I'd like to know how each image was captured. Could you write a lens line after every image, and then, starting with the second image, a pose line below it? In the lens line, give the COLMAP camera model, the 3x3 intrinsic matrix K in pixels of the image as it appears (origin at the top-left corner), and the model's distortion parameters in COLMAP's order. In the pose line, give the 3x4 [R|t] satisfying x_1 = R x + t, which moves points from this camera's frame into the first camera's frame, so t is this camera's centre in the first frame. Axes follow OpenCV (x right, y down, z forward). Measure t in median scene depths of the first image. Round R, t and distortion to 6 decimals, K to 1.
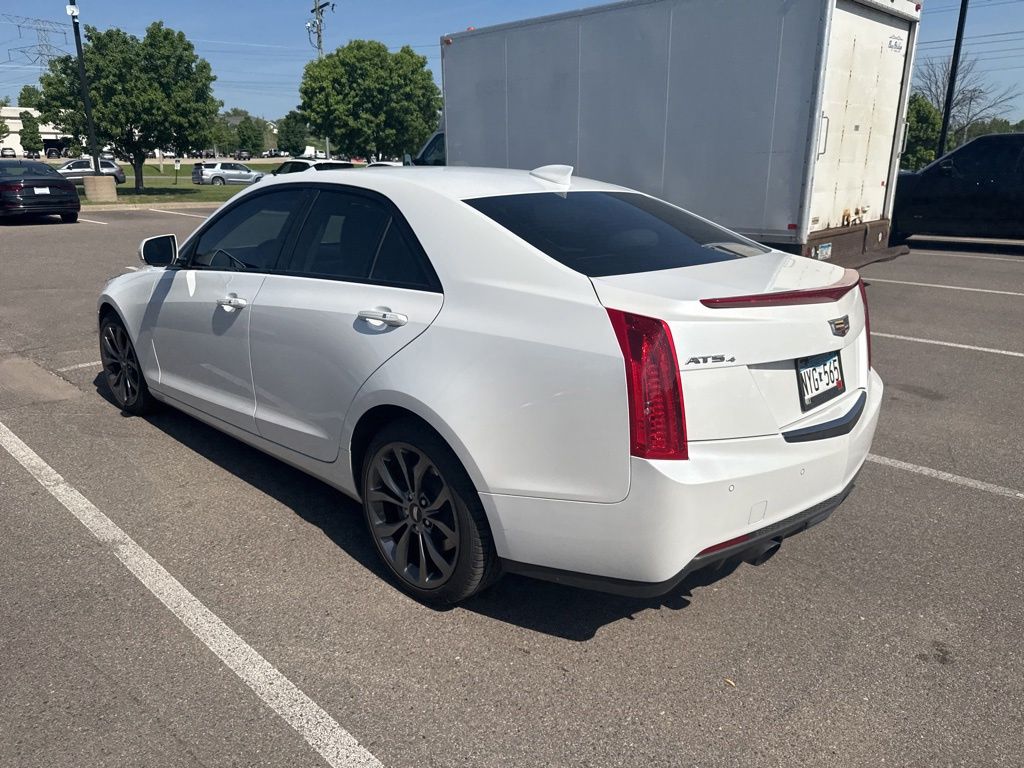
lens RADIAL K [[731.8, 0, 518.1], [0, 731.8, 386.0], [0, 0, 1]] dist [0.010463, -0.012887]
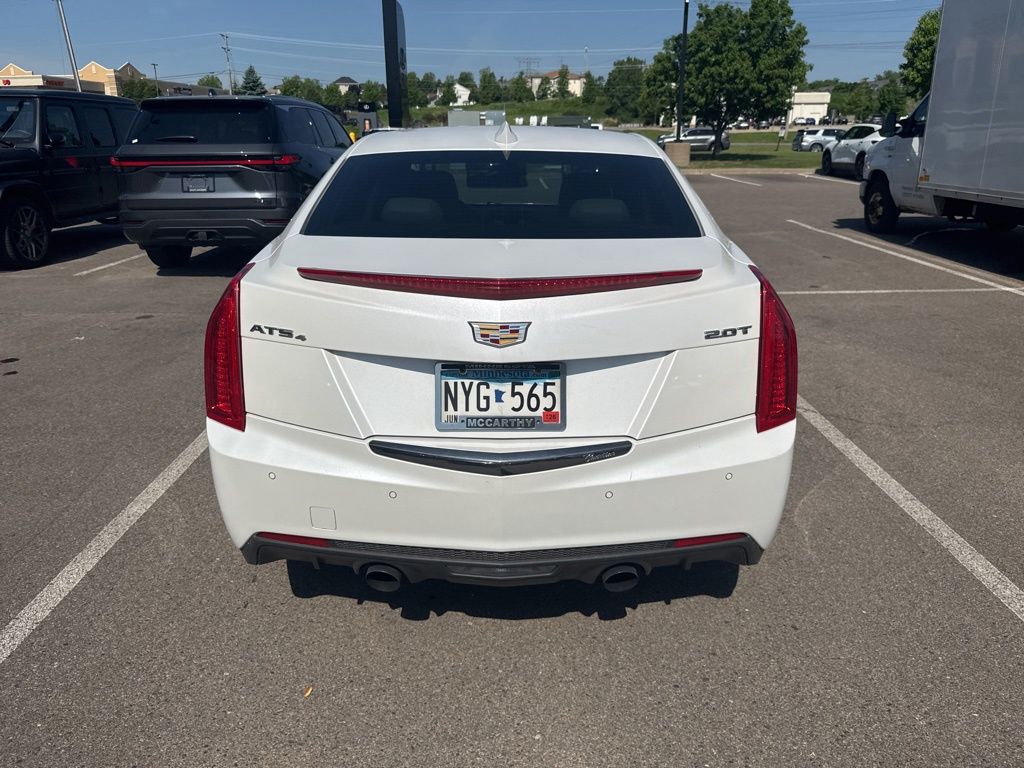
lens RADIAL K [[730.0, 0, 516.9], [0, 730.0, 380.1], [0, 0, 1]] dist [0.021943, -0.028674]
pose [[0.702686, 0.218486, -0.677124, 0.089493], [-0.195507, 0.974343, 0.111502, -0.011216], [0.684112, 0.054031, 0.727373, 0.043897]]
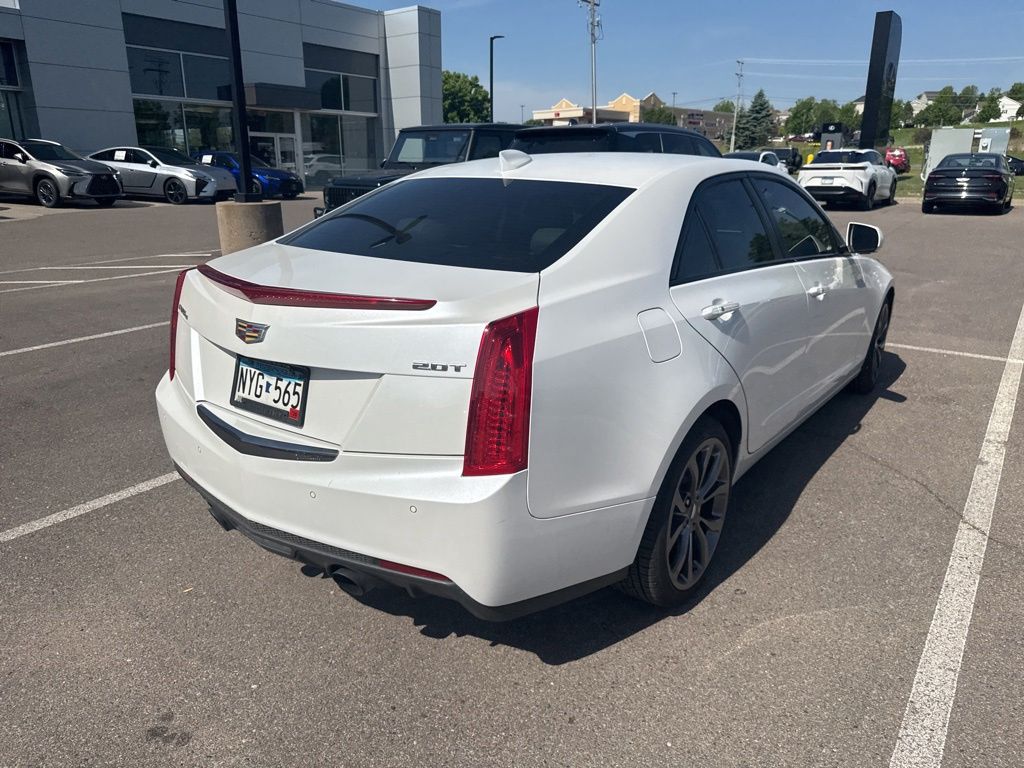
lens RADIAL K [[731.8, 0, 518.1], [0, 731.8, 386.0], [0, 0, 1]] dist [0.010463, -0.012887]
pose [[0.142856, 0.286621, -0.947333, 0.123736], [-0.275524, 0.930832, 0.240080, -0.029620], [0.950620, 0.226716, 0.211946, 0.105010]]
